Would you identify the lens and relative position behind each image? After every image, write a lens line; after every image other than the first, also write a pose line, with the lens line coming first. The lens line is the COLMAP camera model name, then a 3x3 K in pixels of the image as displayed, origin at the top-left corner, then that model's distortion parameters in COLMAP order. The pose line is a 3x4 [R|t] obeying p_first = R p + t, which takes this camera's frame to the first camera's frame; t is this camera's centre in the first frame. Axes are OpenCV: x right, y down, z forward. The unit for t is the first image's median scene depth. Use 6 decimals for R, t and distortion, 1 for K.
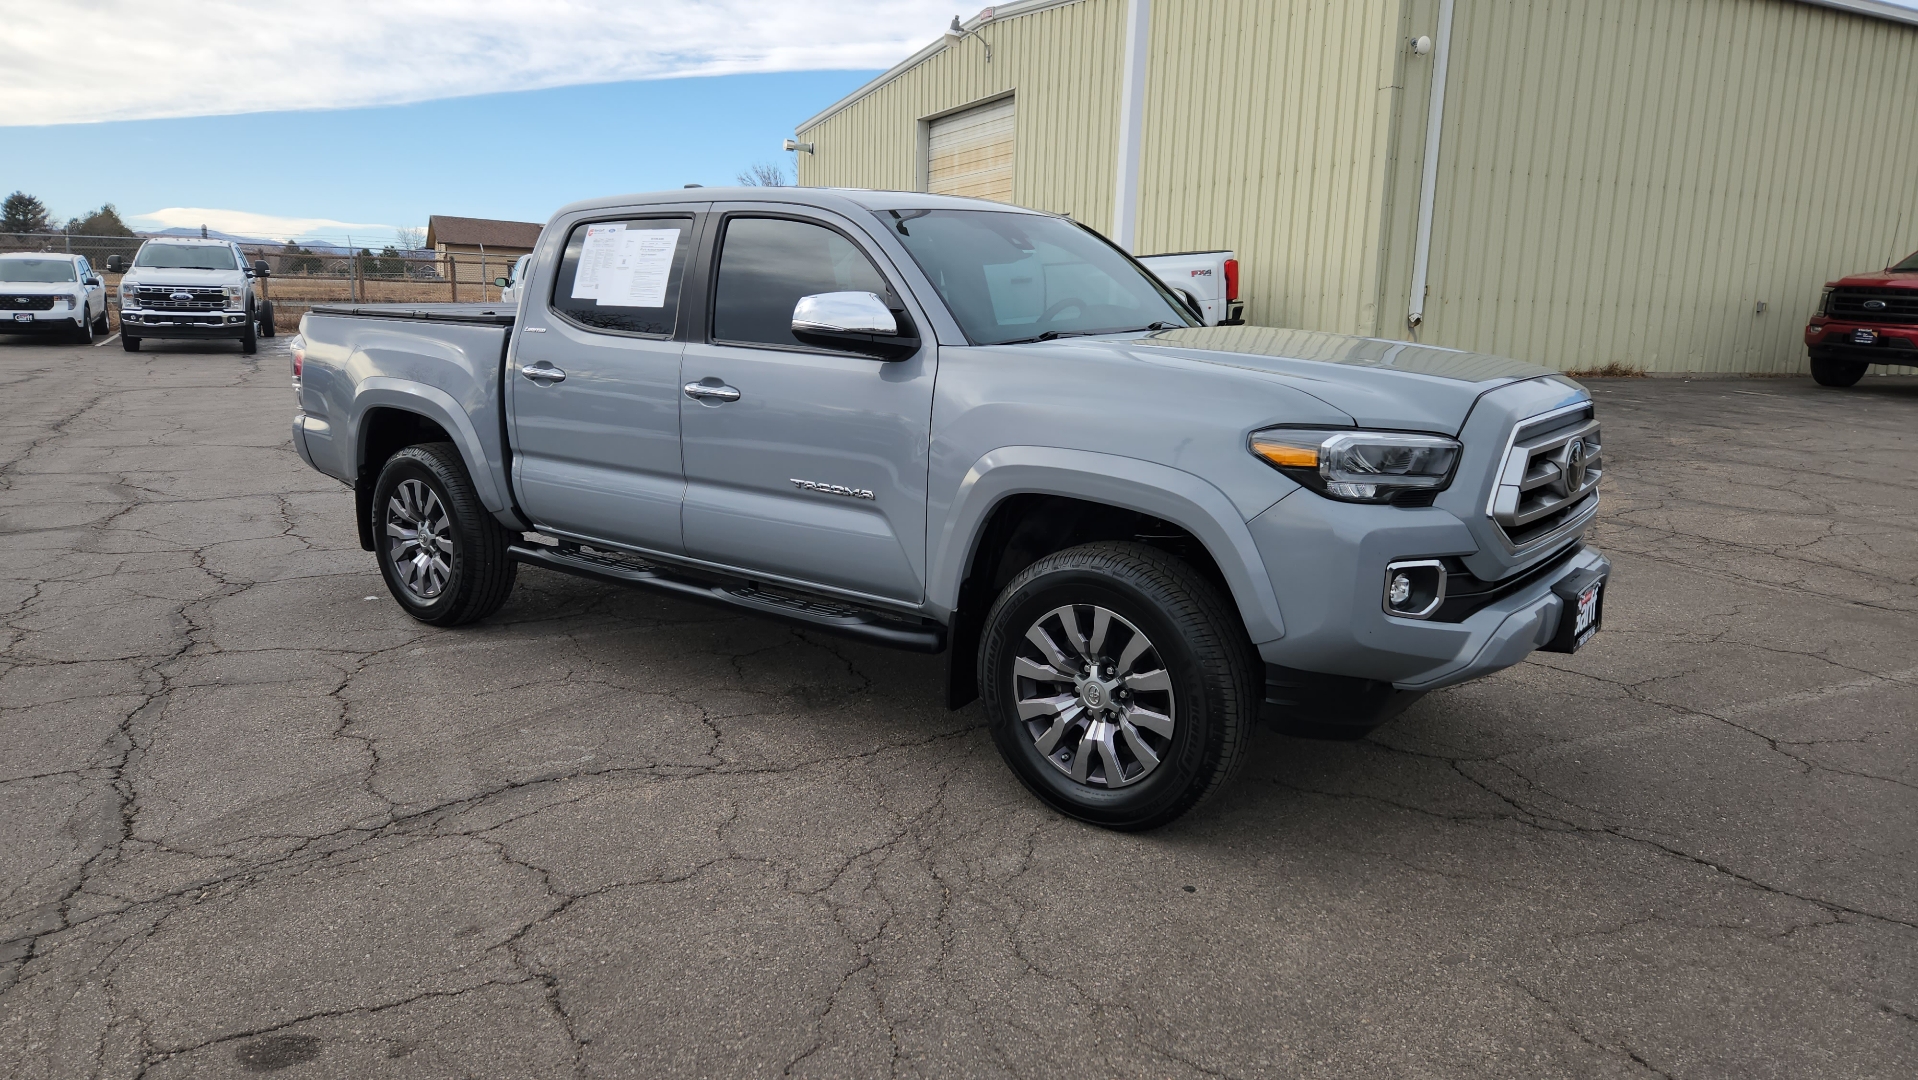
lens RADIAL K [[1284.9, 0, 927.1], [0, 1284.9, 538.9], [0, 0, 1]] dist [0.072173, -0.059357]
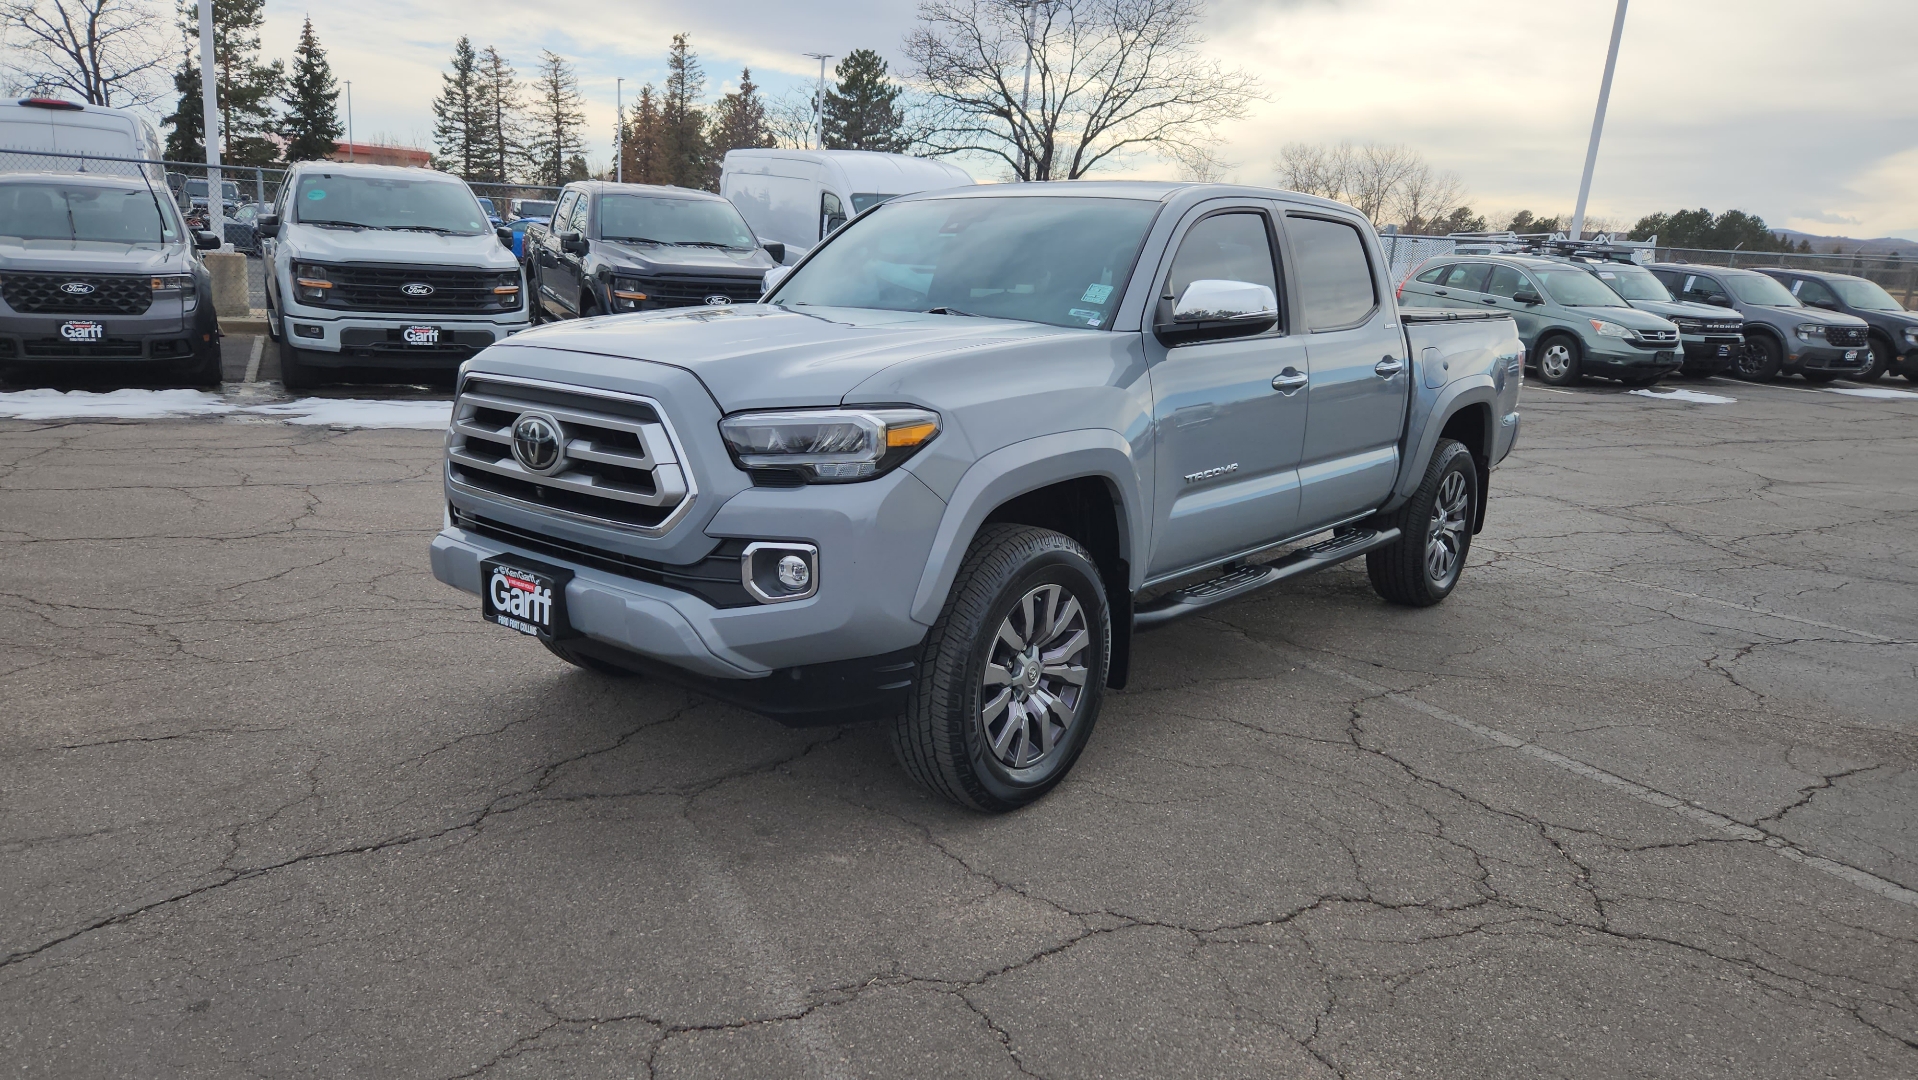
lens RADIAL K [[1279.1, 0, 915.2], [0, 1279.1, 555.1], [0, 0, 1]] dist [0.069726, -0.054460]
pose [[-0.025234, 0.212523, -0.976830, 1.165239], [-0.234275, 0.948673, 0.212449, -0.198269], [0.971843, 0.234208, 0.025850, 1.039435]]
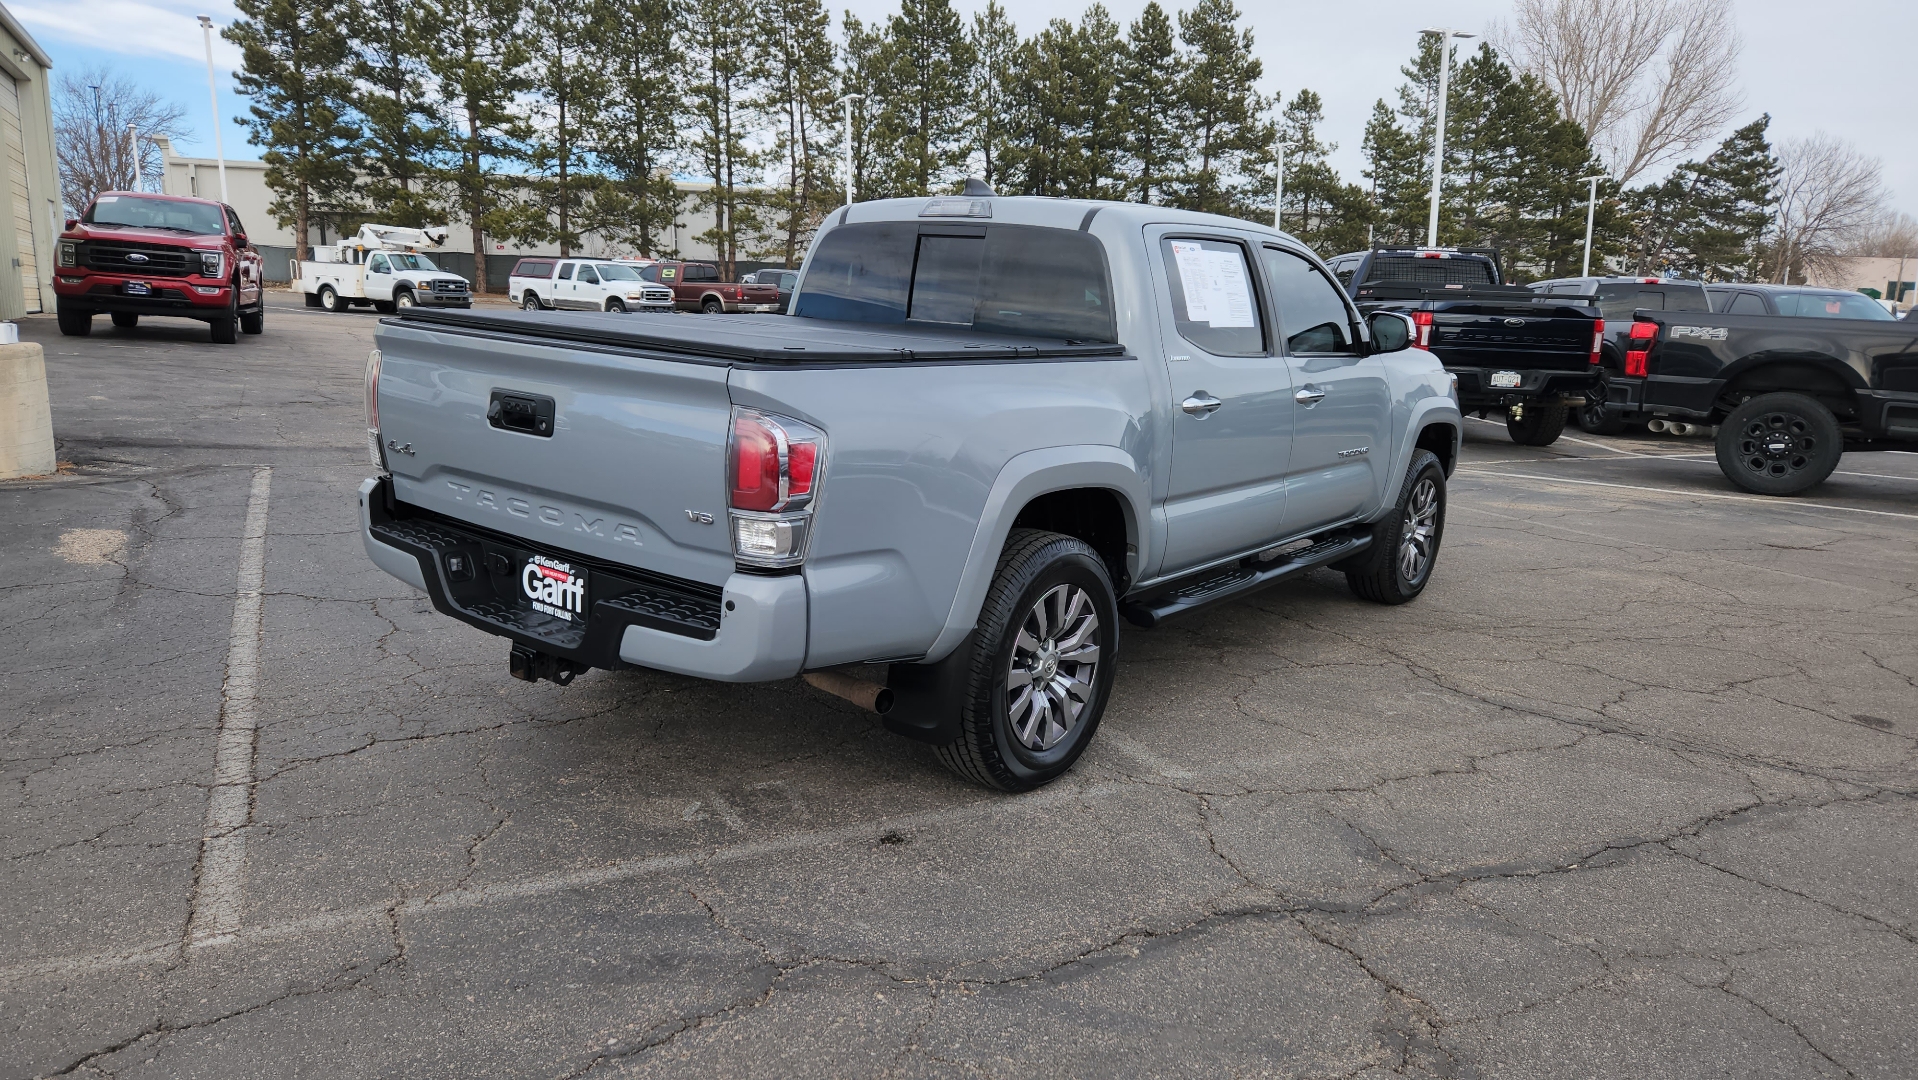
lens RADIAL K [[1280.7, 0, 926.8], [0, 1280.7, 533.0], [0, 0, 1]] dist [0.071796, -0.056346]
pose [[-0.005883, -0.202809, 0.979201, -1.371614], [0.150834, 0.967834, 0.201361, -0.287553], [-0.988542, 0.148881, 0.024896, 1.347243]]
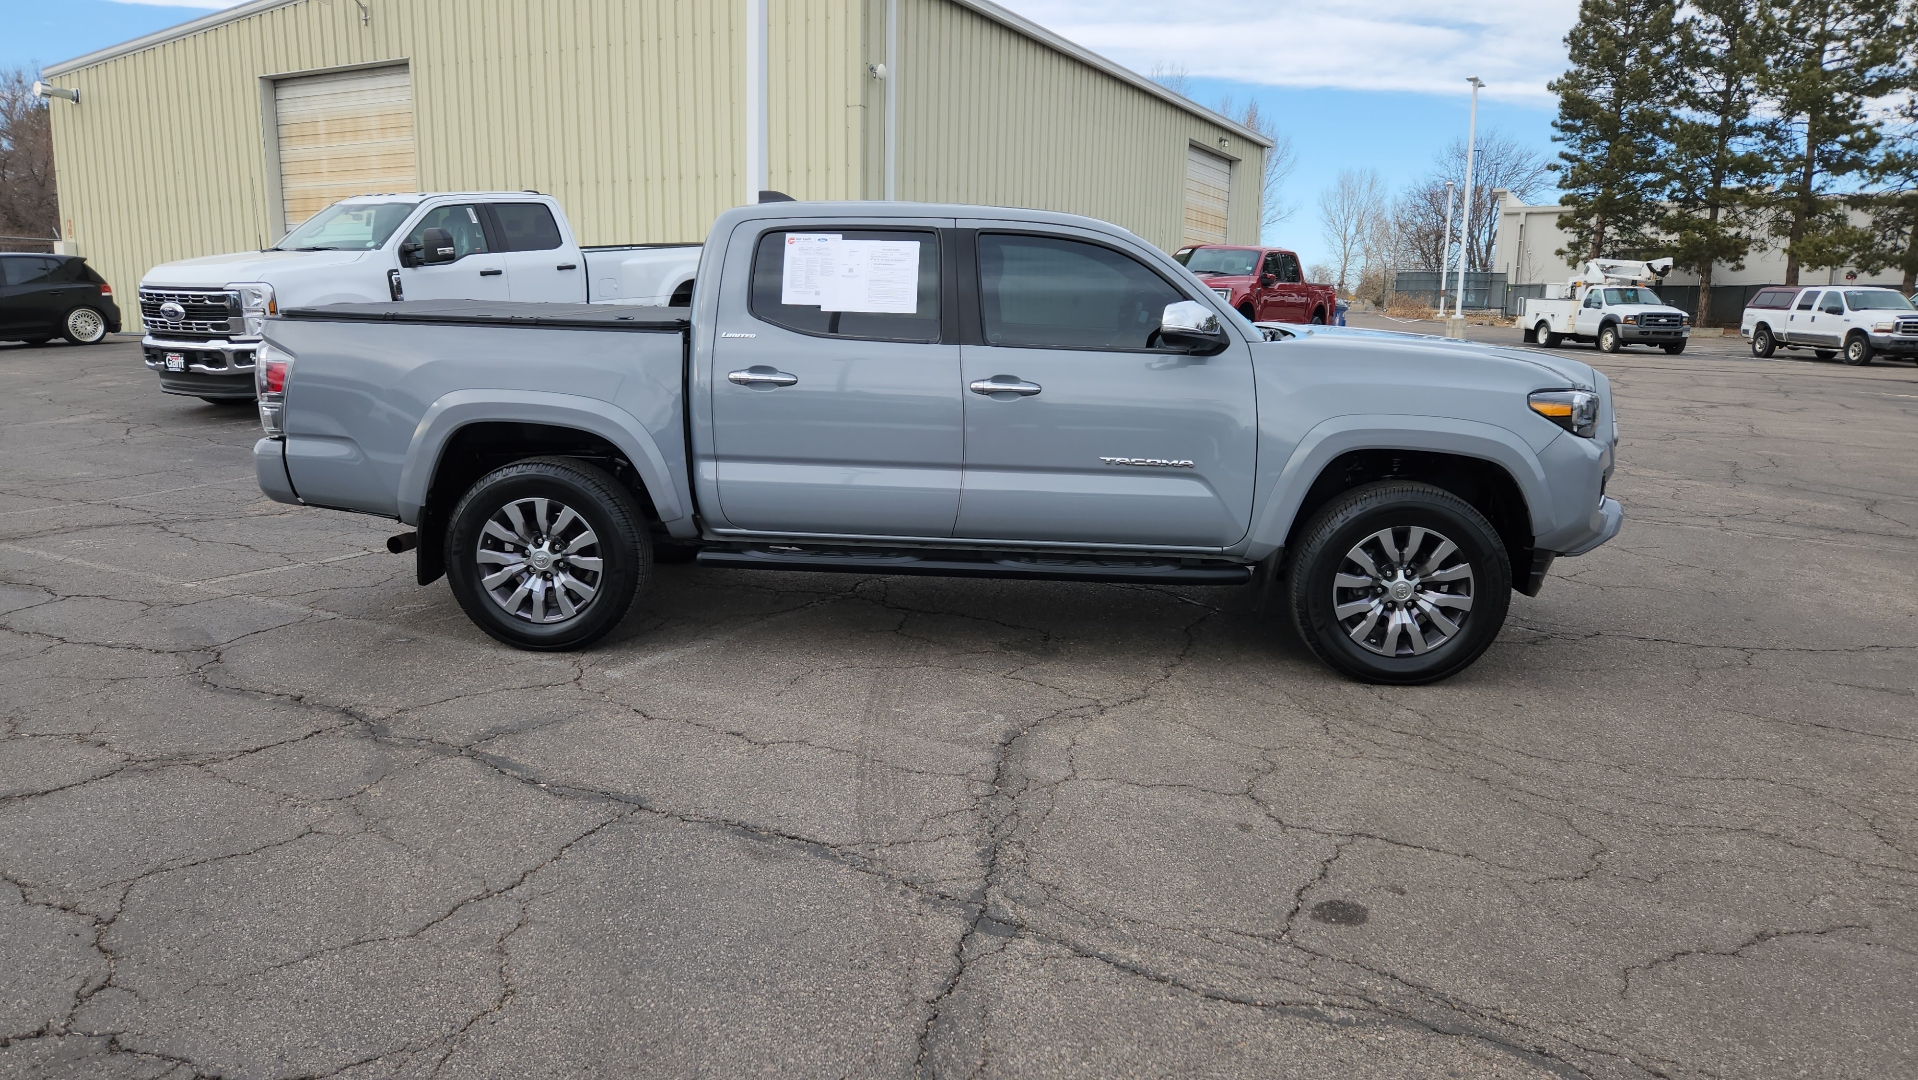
lens RADIAL K [[1284.9, 0, 938.3], [0, 1284.9, 525.7], [0, 0, 1]] dist [0.072173, -0.059357]
pose [[0.827464, -0.100143, 0.552517, -0.860106], [0.098147, 0.994615, 0.033285, -0.036481], [-0.552875, 0.026686, 0.832837, 0.089520]]
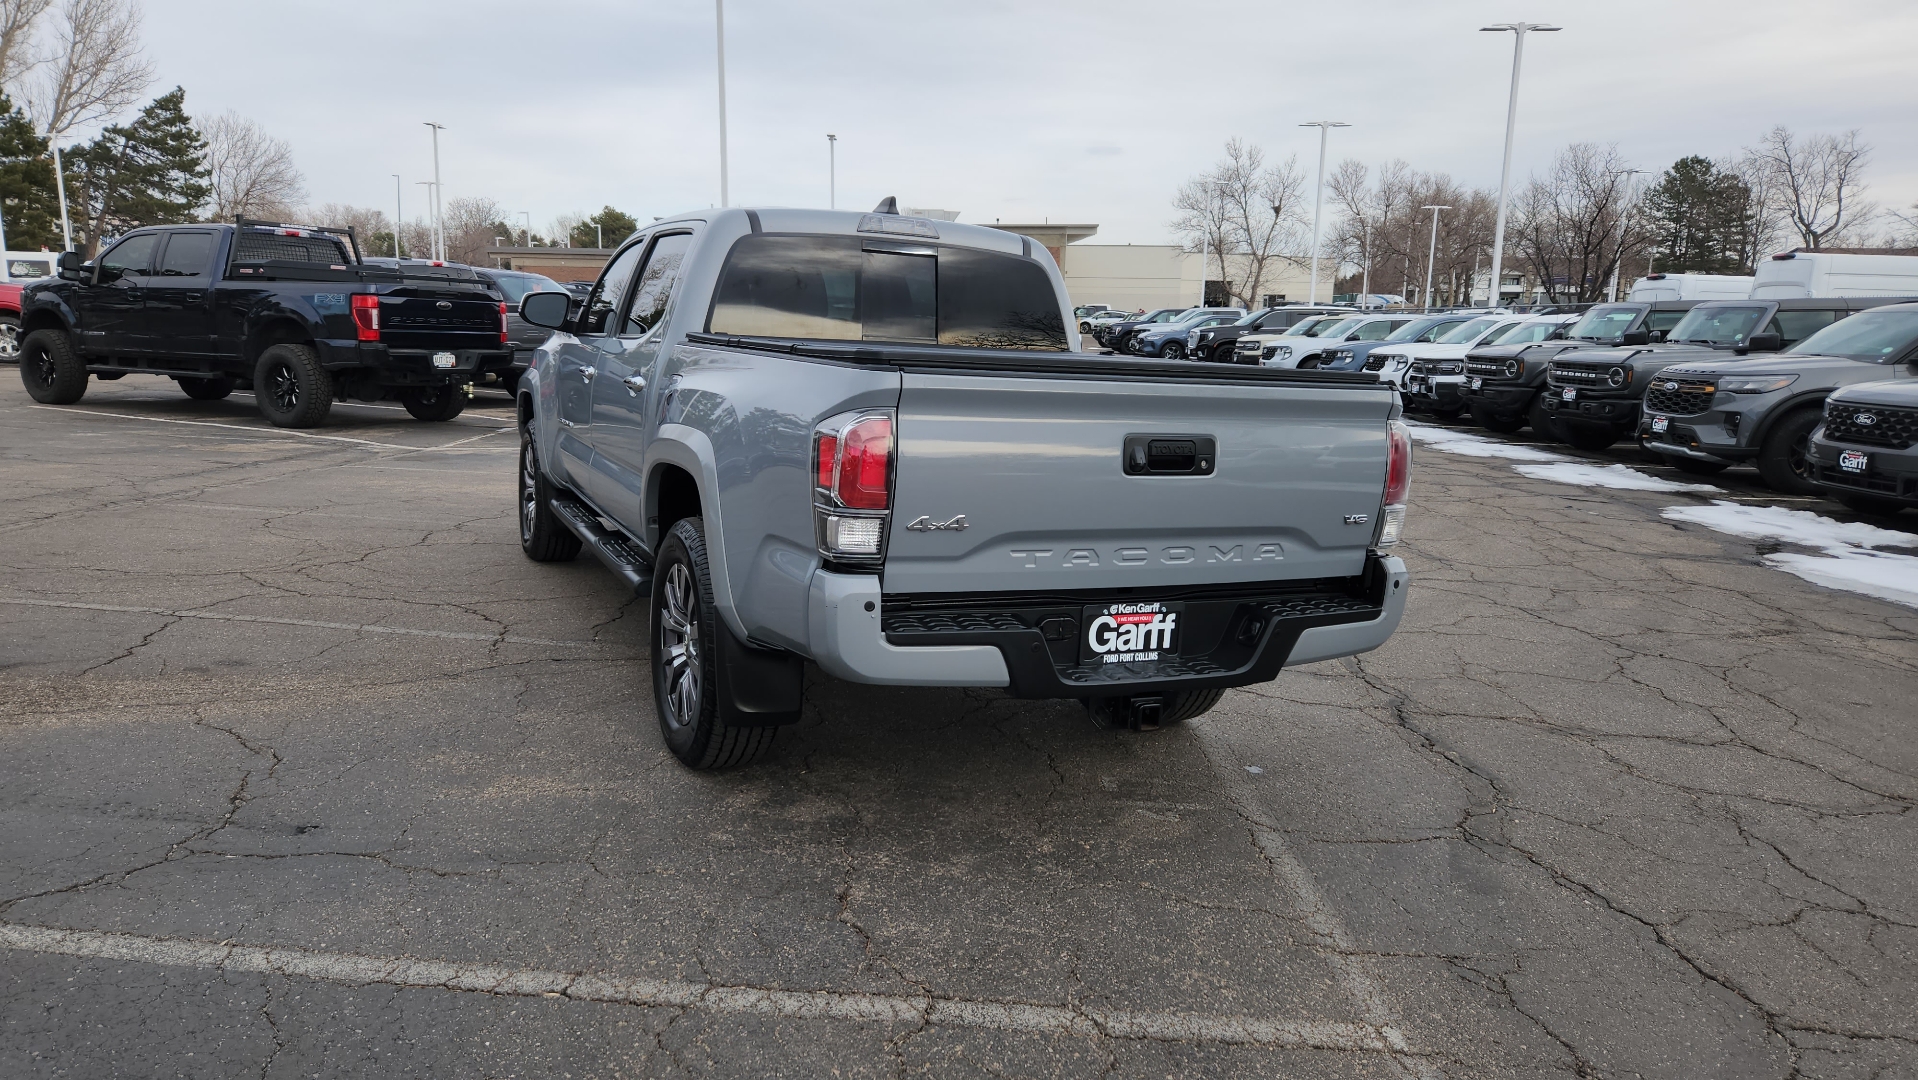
lens RADIAL K [[1279.1, 0, 925.6], [0, 1279.1, 529.1], [0, 0, 1]] dist [0.069726, -0.054460]
pose [[-0.889508, -0.123954, 0.439786, -0.797004], [0.033570, 0.942170, 0.333451, -0.453723], [-0.455685, 0.311371, -0.833906, 2.310685]]
